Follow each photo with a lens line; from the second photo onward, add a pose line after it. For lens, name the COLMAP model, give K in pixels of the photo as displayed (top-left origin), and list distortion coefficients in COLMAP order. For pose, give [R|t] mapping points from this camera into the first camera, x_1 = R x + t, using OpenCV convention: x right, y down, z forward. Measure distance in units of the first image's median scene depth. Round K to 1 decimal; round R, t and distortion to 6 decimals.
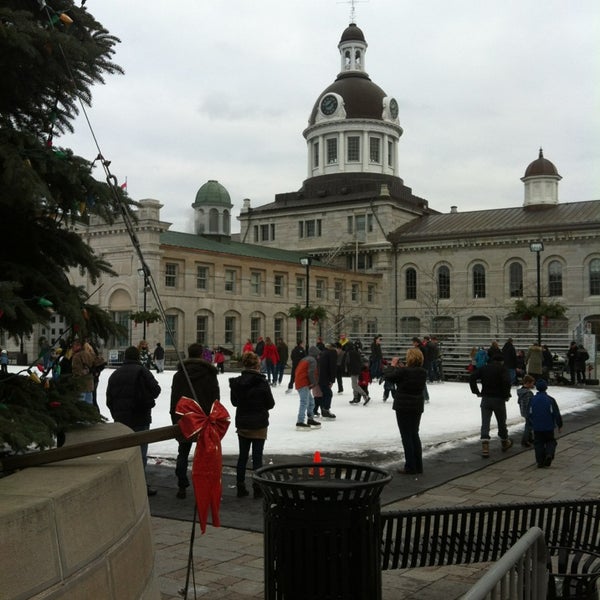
lens RADIAL K [[749.1, 0, 300.0], [0, 749.1, 300.0], [0, 0, 1]] dist [0.242168, -0.970846]
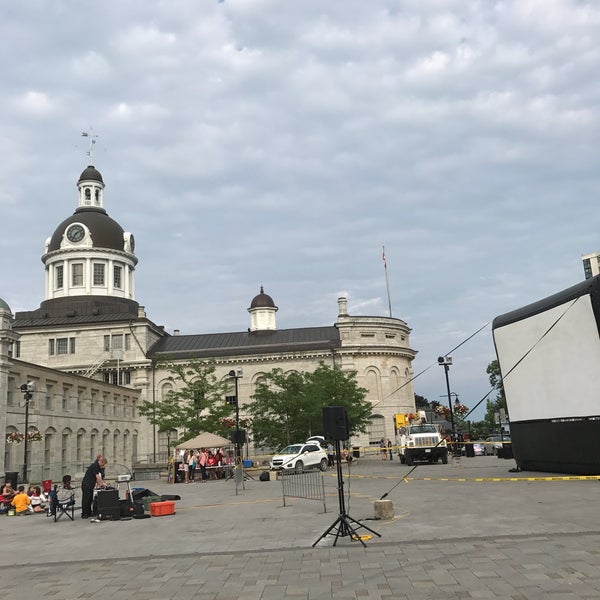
lens RADIAL K [[641.0, 0, 300.0], [0, 641.0, 300.0], [0, 0, 1]] dist [0.132957, -0.508581]
pose [[0.841805, 0.055150, 0.536958, -0.189117], [0.042214, 0.984994, -0.167347, 0.003733], [-0.538129, 0.163540, 0.826844, 0.086756]]
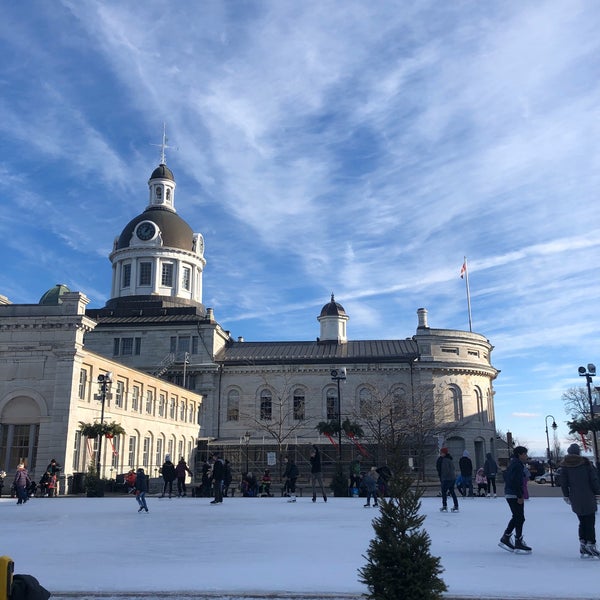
lens RADIAL K [[641.0, 0, 300.0], [0, 641.0, 300.0], [0, 0, 1]] dist [0.132957, -0.508581]
pose [[0.873571, 0.107285, 0.474724, -0.196081], [-0.012276, 0.979948, -0.198875, 0.010905], [-0.486542, 0.167904, 0.857371, 0.153479]]
